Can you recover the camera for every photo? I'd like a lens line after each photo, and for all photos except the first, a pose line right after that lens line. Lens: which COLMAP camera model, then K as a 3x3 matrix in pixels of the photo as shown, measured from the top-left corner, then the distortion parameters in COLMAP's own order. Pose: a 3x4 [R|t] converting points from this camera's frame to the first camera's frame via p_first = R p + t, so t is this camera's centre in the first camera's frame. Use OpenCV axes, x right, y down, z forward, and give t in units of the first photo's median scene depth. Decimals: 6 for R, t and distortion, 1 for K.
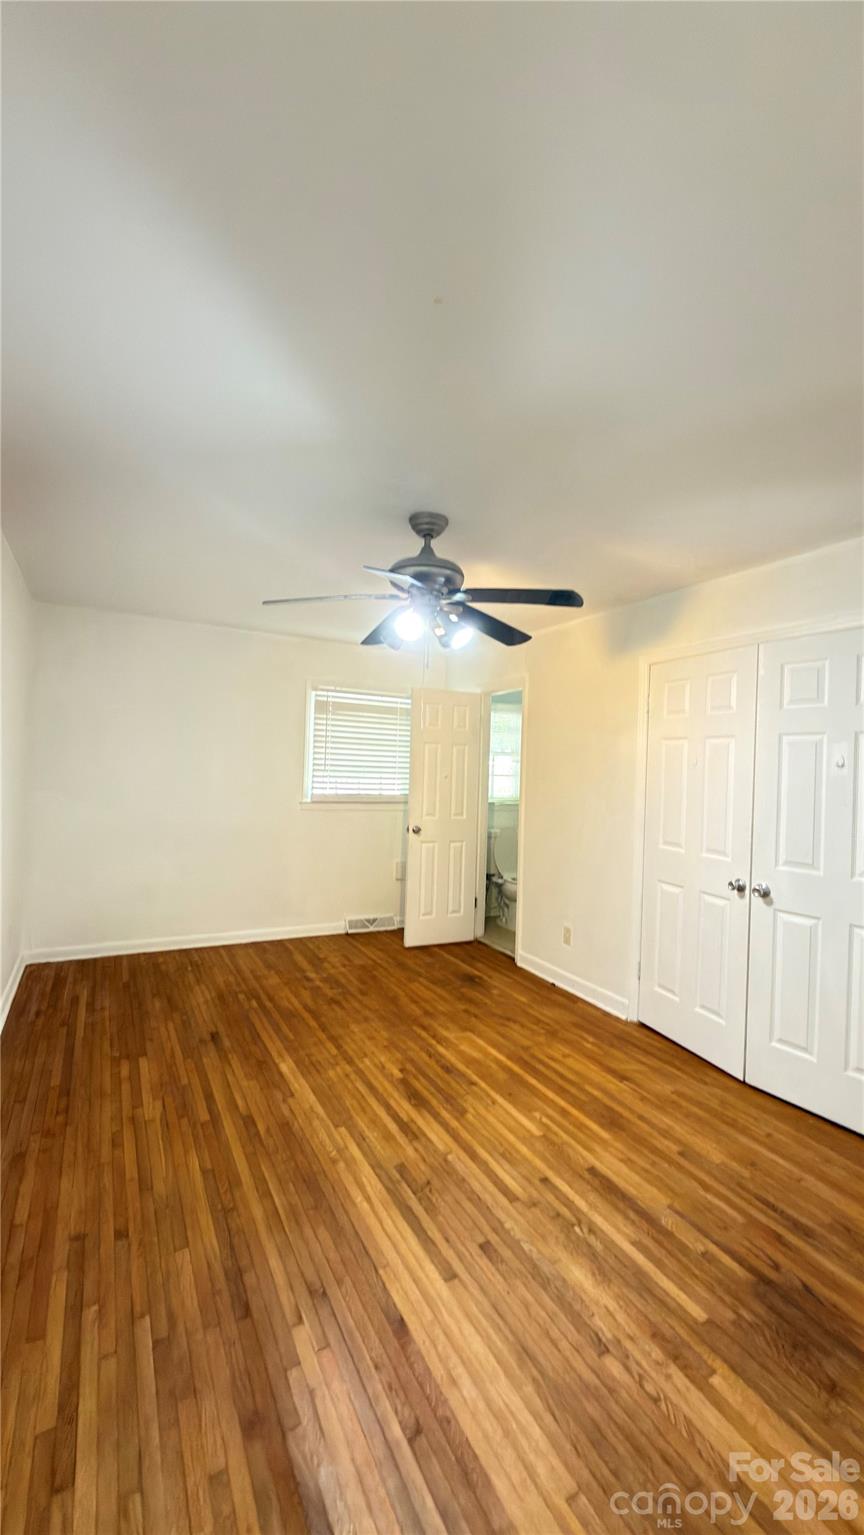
lens RADIAL K [[611.8, 0, 431.6], [0, 611.8, 767.5], [0, 0, 1]] dist [0.002366, 0.000930]
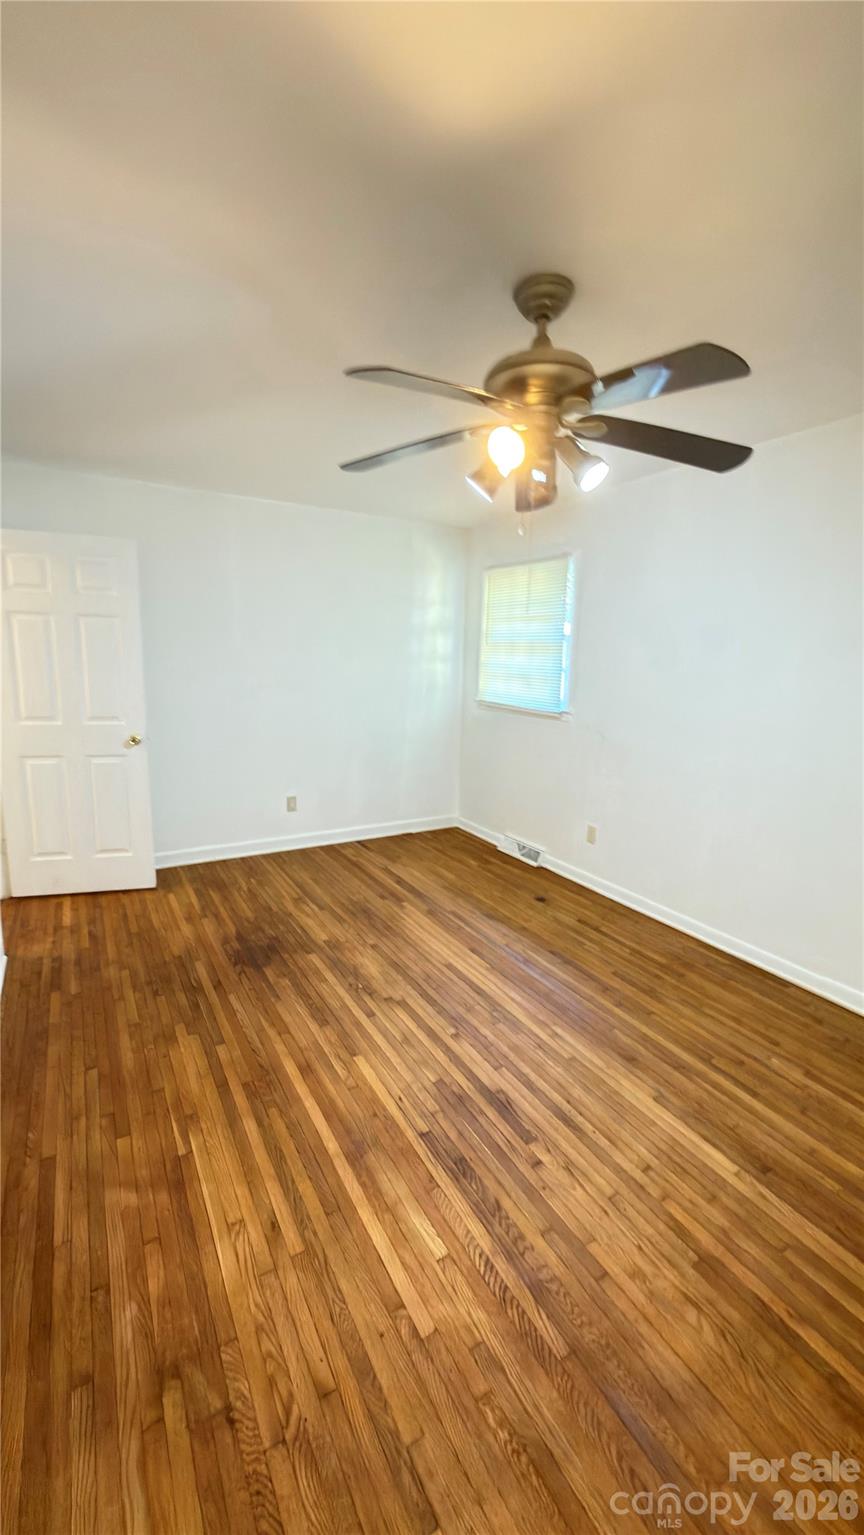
lens RADIAL K [[611.8, 0, 432.3], [0, 611.8, 767.6], [0, 0, 1]] dist [0.002366, 0.000930]
pose [[-0.997554, -0.054961, -0.043189, 0.127612], [-0.061659, 0.982936, 0.173308, -0.001787], [0.032926, 0.175547, -0.983920, 1.836703]]
